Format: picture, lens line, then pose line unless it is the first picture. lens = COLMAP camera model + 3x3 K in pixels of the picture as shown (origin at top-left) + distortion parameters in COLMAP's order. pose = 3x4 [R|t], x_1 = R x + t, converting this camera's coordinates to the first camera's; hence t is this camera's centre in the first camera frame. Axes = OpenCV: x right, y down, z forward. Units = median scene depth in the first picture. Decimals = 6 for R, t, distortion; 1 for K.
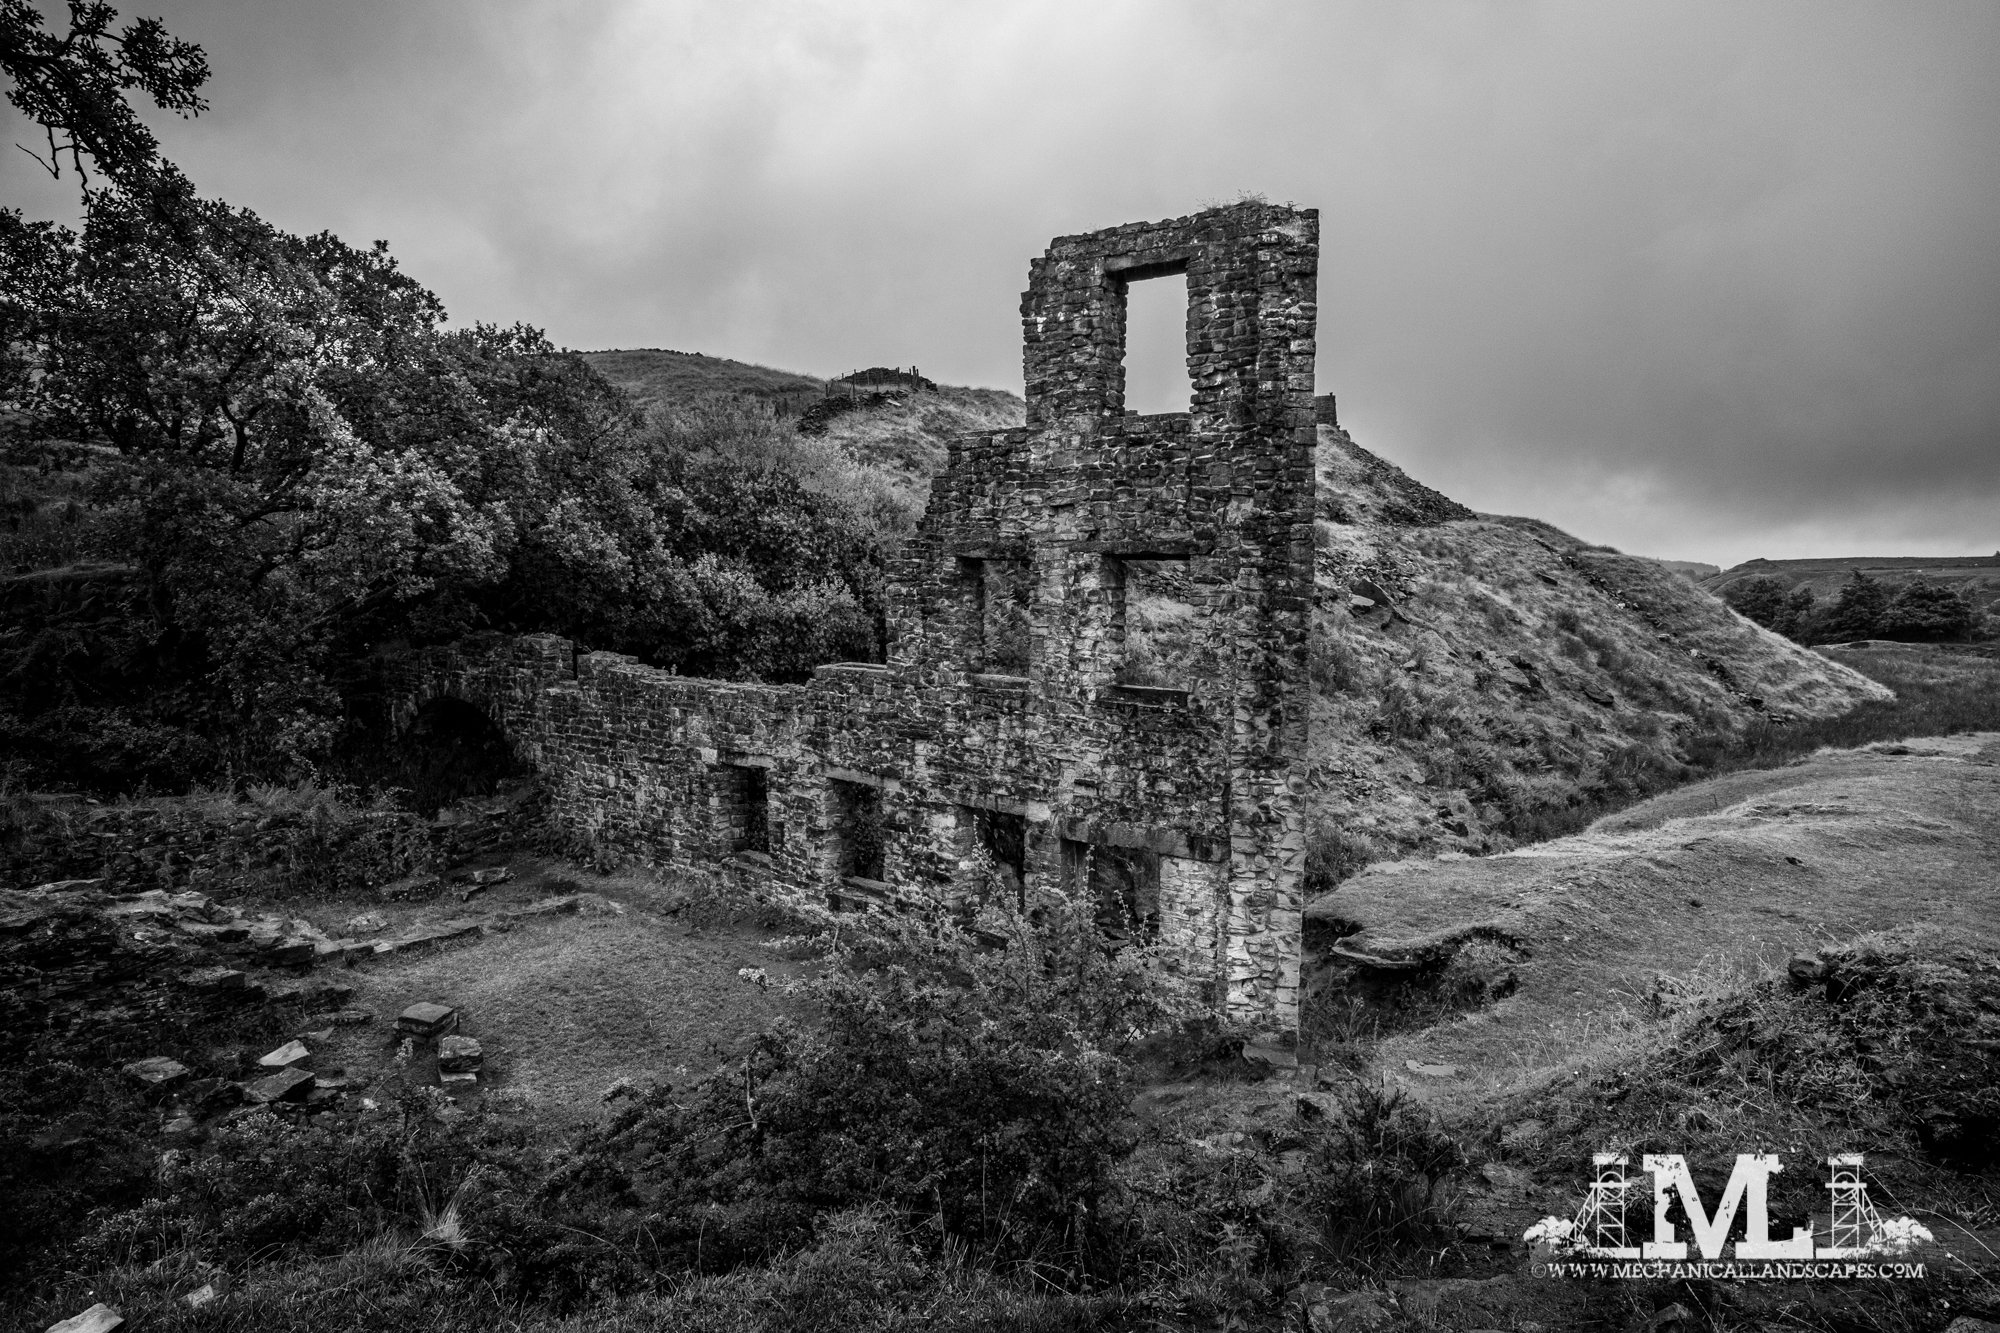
lens RADIAL K [[1153.3, 0, 1000.5], [0, 1153.3, 671.1], [0, 0, 1]] dist [0.006664, -0.000274]
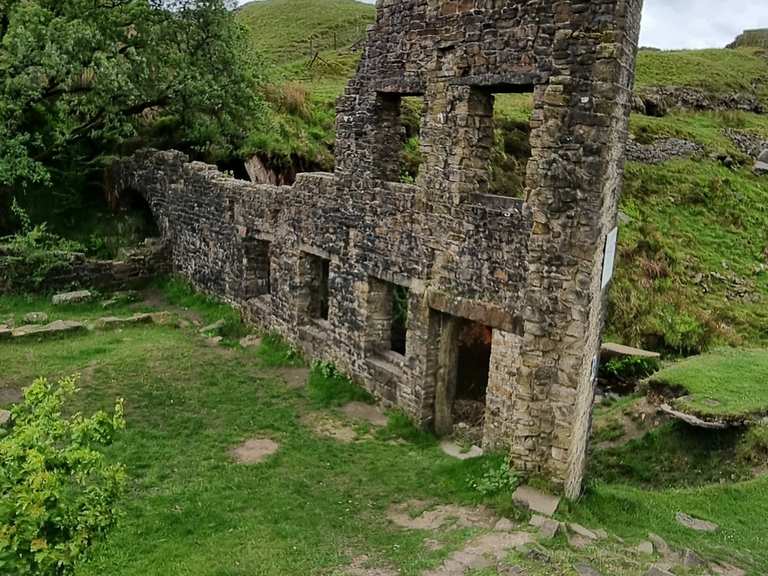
lens RADIAL K [[651.3, 0, 384.1], [0, 651.3, 286.3], [0, 0, 1]] dist [0.001182, 0.012154]
pose [[0.970826, 0.089153, -0.222596, 0.162540], [-0.059308, 0.988746, 0.137346, 0.019888], [0.232336, -0.120137, 0.965188, 0.254015]]
